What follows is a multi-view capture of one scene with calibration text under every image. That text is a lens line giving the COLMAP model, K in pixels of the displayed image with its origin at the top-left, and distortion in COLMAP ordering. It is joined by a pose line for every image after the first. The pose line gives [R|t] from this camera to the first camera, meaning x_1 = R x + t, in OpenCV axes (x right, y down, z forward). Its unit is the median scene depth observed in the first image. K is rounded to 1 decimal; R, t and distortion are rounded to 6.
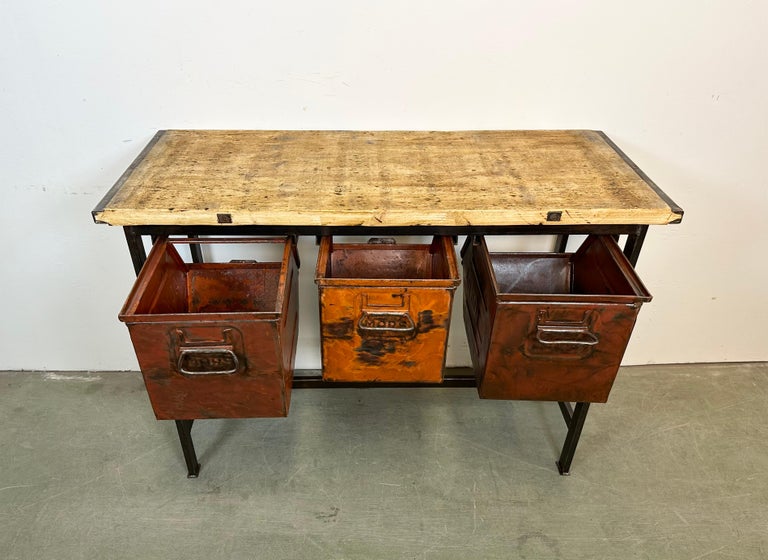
lens RADIAL K [[590.4, 0, 386.3], [0, 590.4, 326.1], [0, 0, 1]] dist [0.061828, -0.132878]
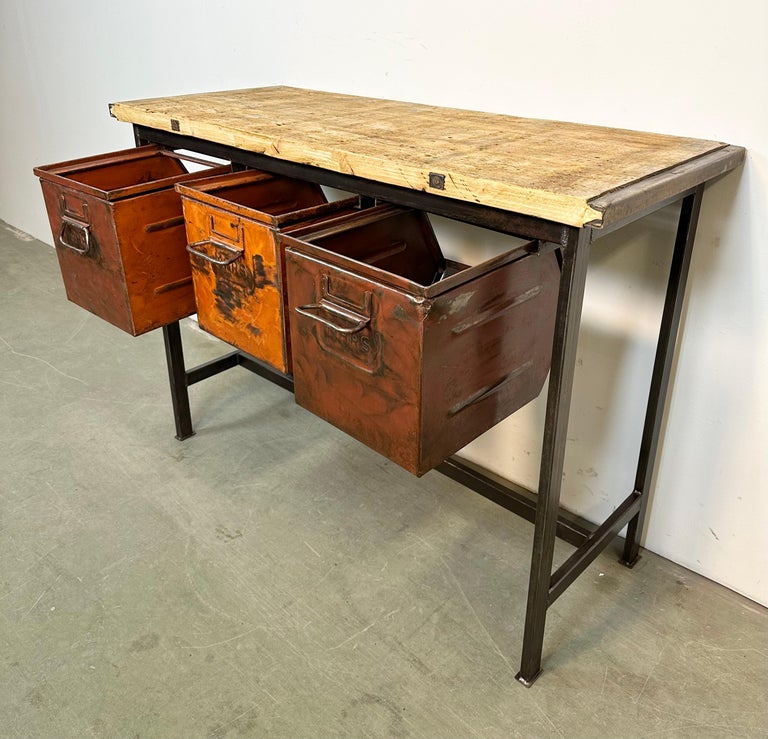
lens RADIAL K [[734.1, 0, 386.0], [0, 734.1, 340.2], [0, 0, 1]] dist [0.006332, -0.019343]
pose [[0.707812, 0.295140, -0.641790, 0.654863], [-0.428876, 0.901471, -0.058436, 0.046434], [0.561308, 0.316610, 0.764651, 0.280484]]
